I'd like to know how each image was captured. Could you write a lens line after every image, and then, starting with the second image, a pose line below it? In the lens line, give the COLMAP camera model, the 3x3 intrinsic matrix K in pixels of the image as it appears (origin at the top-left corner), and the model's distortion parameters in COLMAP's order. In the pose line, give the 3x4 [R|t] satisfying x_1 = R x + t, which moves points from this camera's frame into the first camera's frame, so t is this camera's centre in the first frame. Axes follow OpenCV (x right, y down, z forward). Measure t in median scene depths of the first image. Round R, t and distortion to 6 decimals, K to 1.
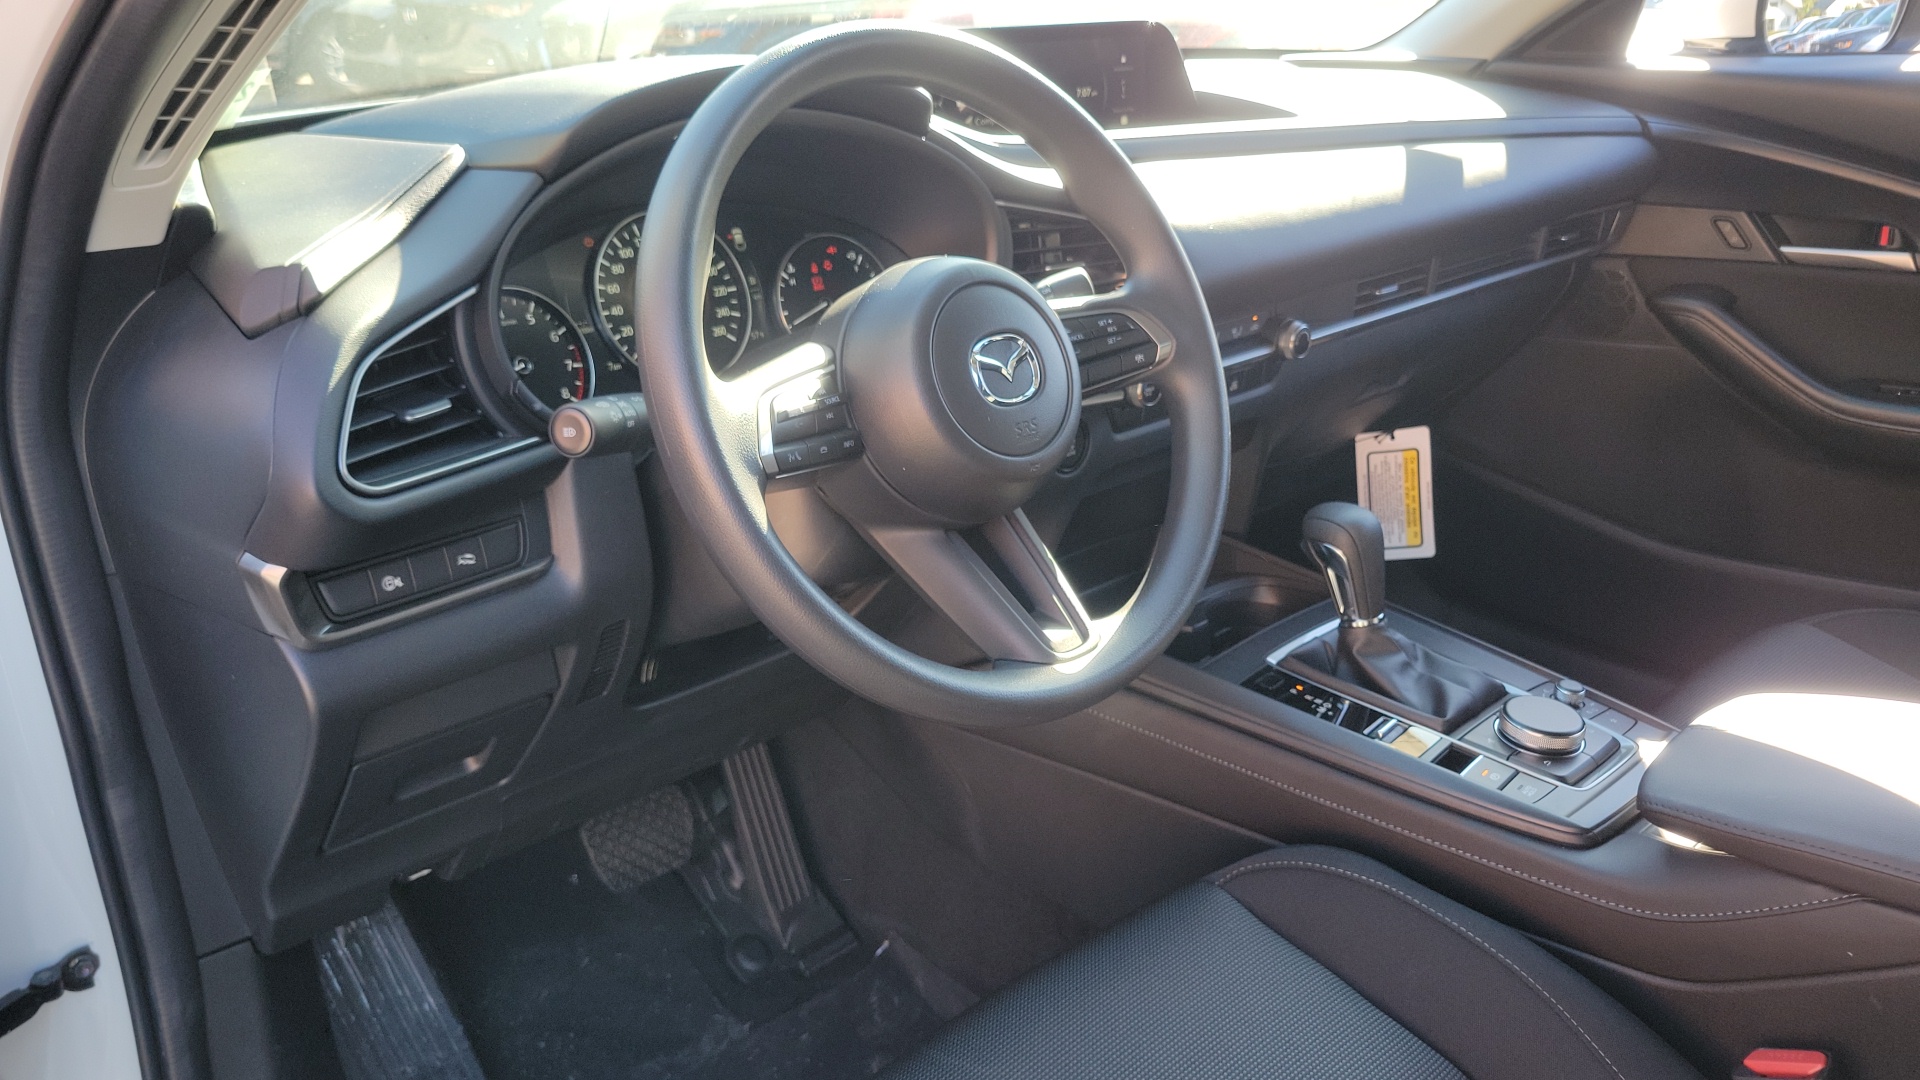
lens RADIAL K [[1464.2, 0, 972.6], [0, 1464.2, 545.9], [0, 0, 1]] dist [0.012353, -0.005255]
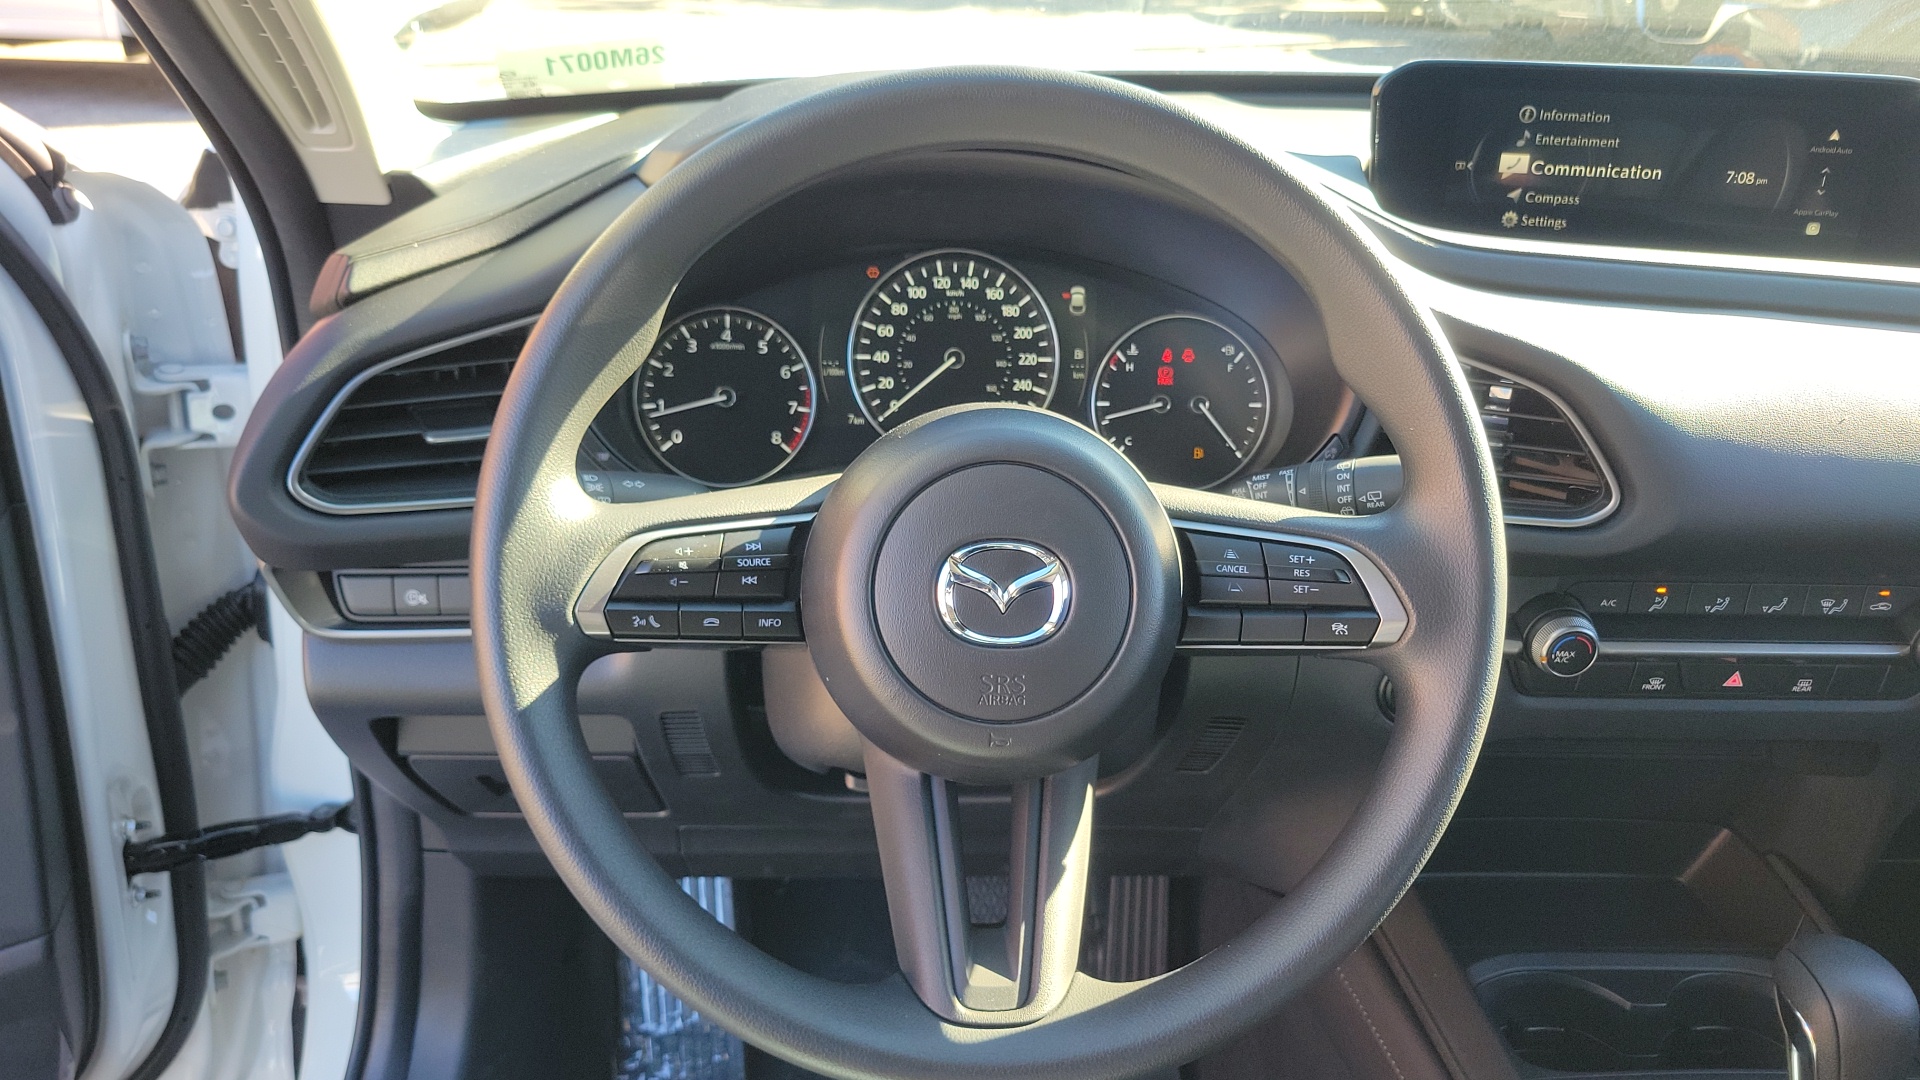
lens RADIAL K [[1464.2, 0, 960.5], [0, 1464.2, 532.2], [0, 0, 1]] dist [0.012353, -0.005255]
pose [[0.745228, 0.302672, -0.594159, 0.288623], [-0.283782, 0.950287, 0.128152, -0.164323], [0.603409, 0.073109, 0.794073, 0.319414]]
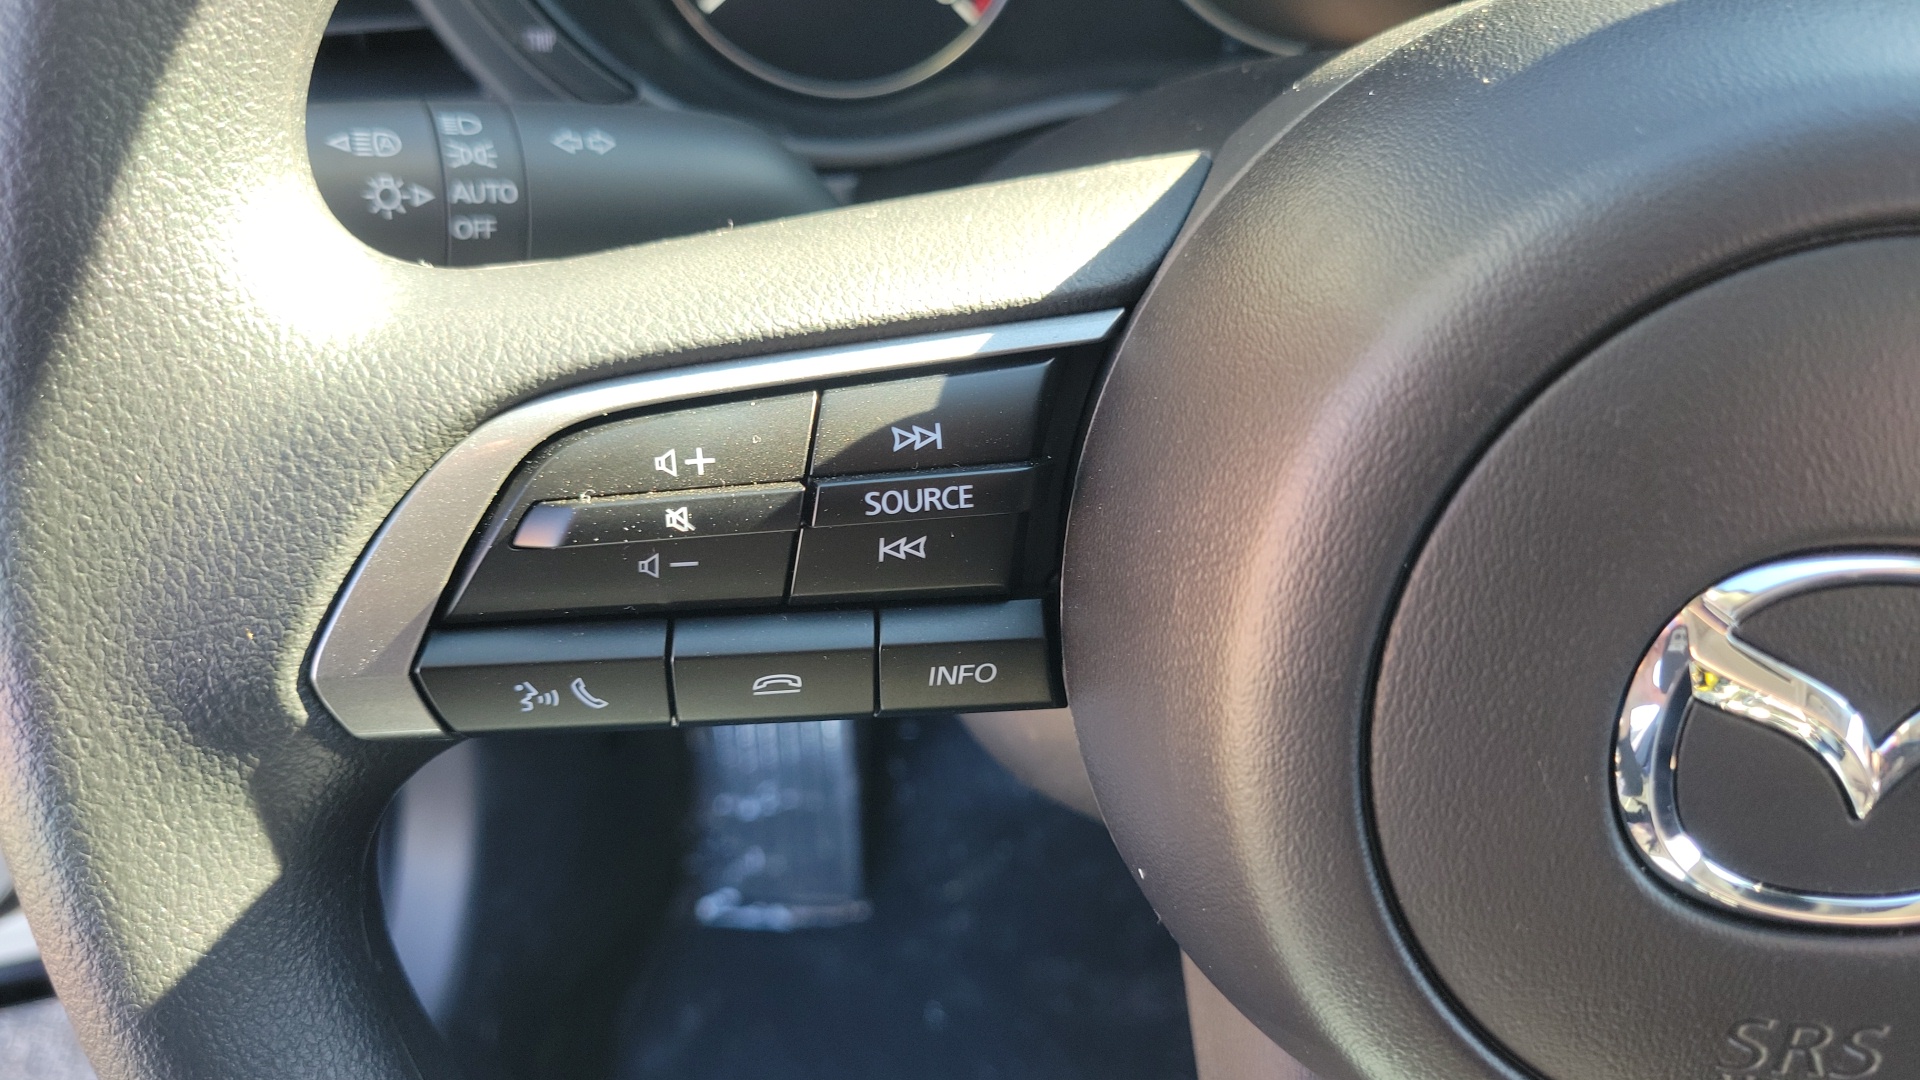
lens RADIAL K [[1464.2, 0, 953.6], [0, 1464.2, 539.3], [0, 0, 1]] dist [0.012353, -0.005255]
pose [[0.671418, 0.530370, -0.517595, 0.018524], [-0.303702, 0.834013, 0.460639, -0.136307], [0.675990, -0.152086, 0.721046, 0.573885]]
